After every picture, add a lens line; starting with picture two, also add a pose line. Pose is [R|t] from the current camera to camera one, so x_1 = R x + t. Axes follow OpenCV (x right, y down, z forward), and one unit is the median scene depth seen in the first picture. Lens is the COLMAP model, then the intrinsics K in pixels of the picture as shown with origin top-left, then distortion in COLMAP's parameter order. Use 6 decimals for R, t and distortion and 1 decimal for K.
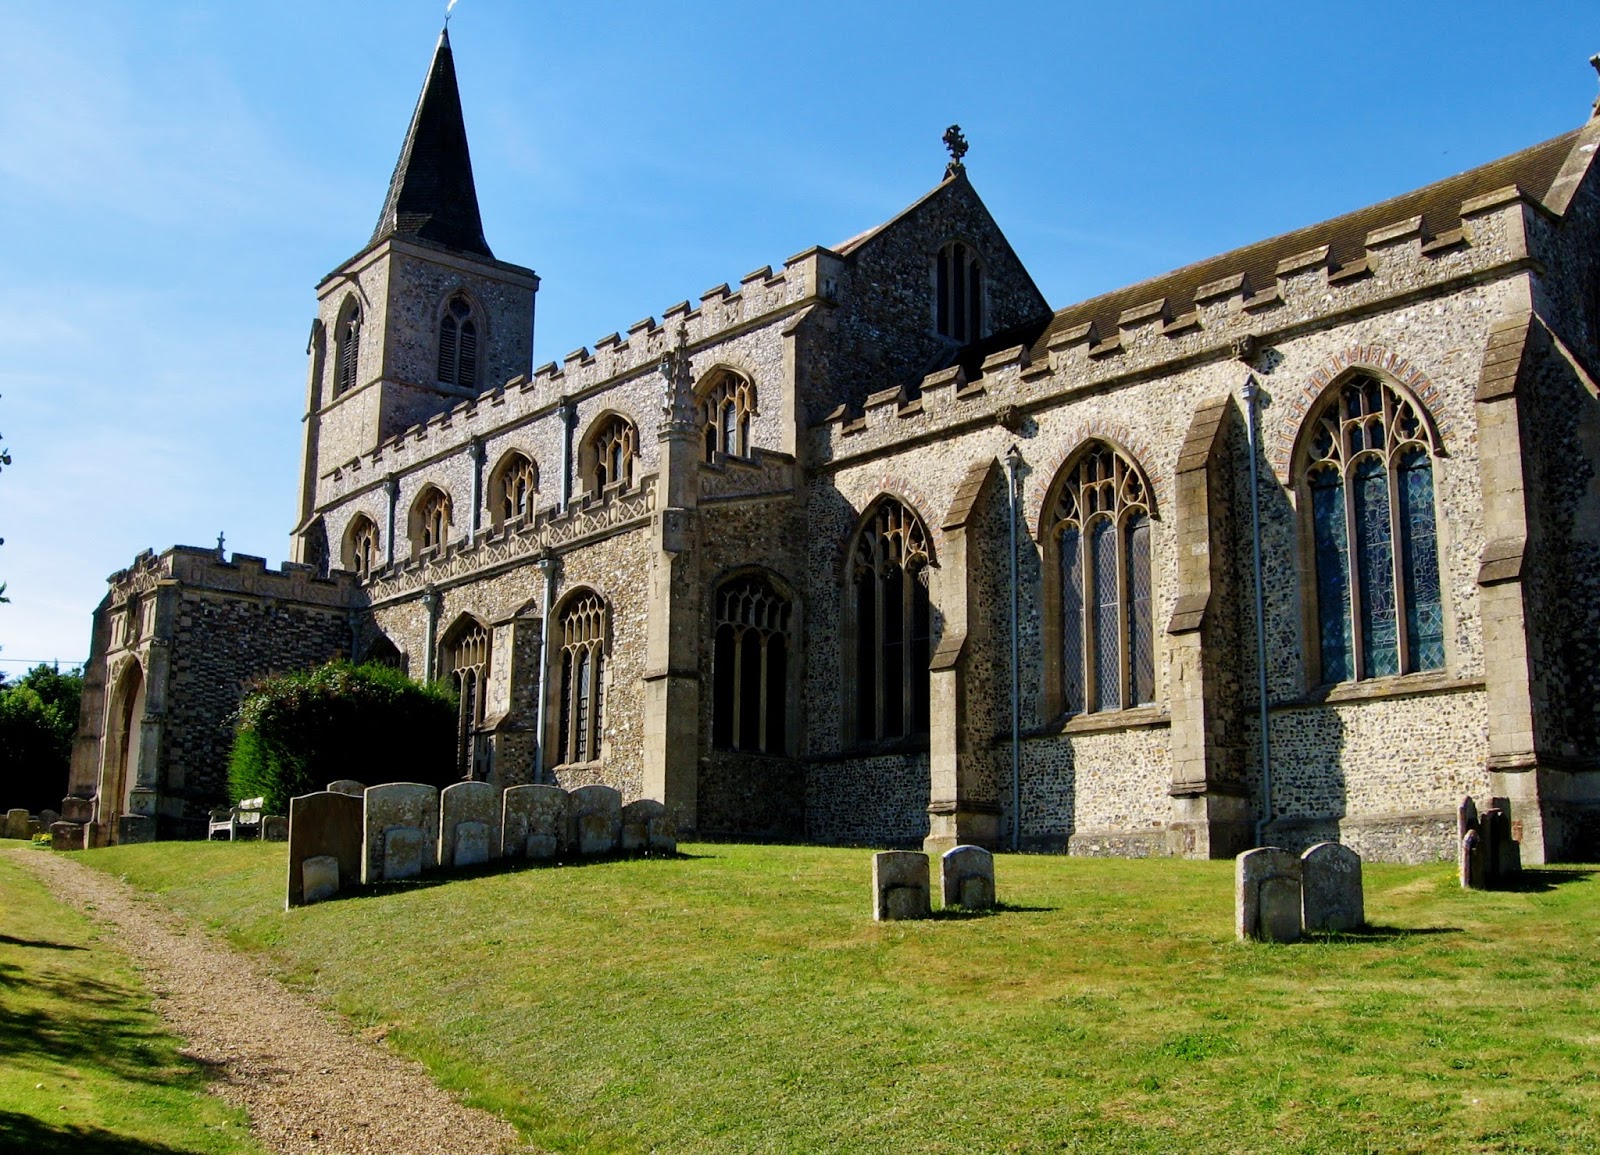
lens RADIAL K [[1404.9, 0, 800.0], [0, 1404.9, 577.5], [0, 0, 1]] dist [-0.100256, -0.004378]
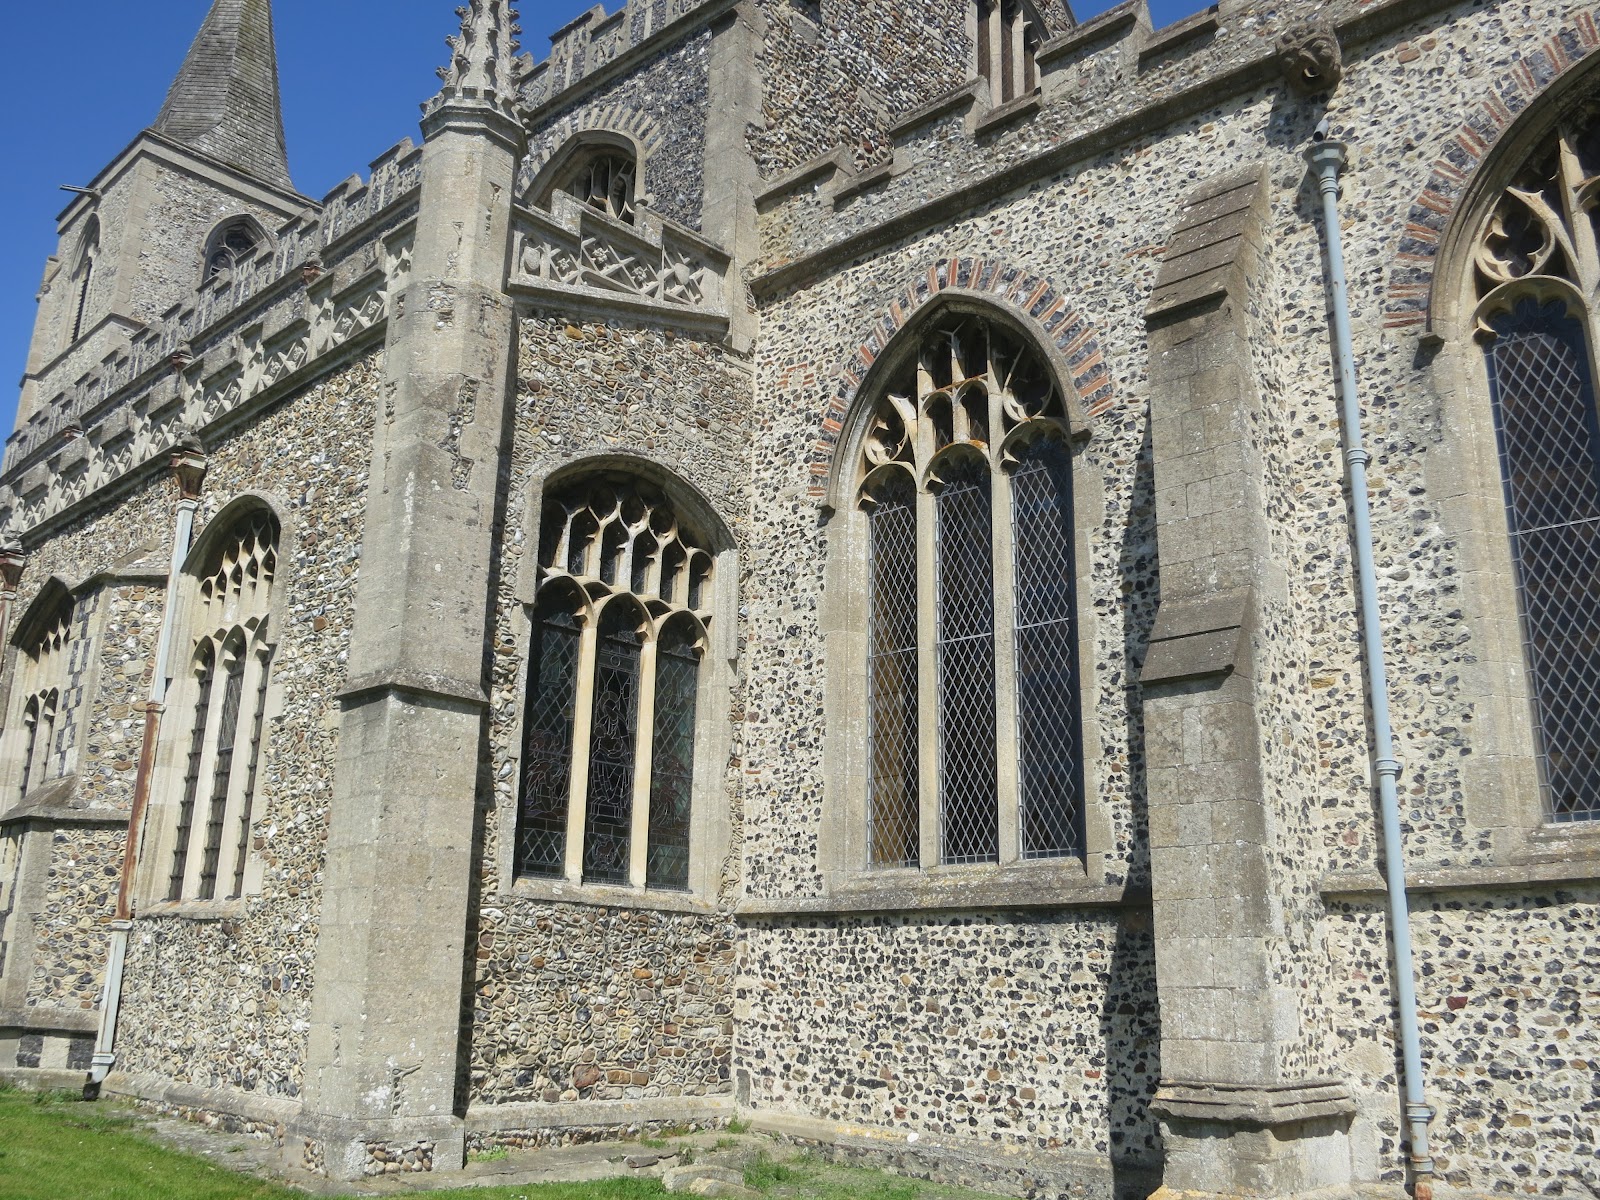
lens RADIAL K [[1367.1, 0, 800.0], [0, 1367.1, 600.0], [0, 0, 1]] dist [-0.054225, -0.004311]
pose [[0.993609, 0.041554, 0.104945, -0.018615], [-0.036277, 0.998003, -0.051705, 0.043028], [-0.106884, 0.047567, 0.993133, 0.440107]]
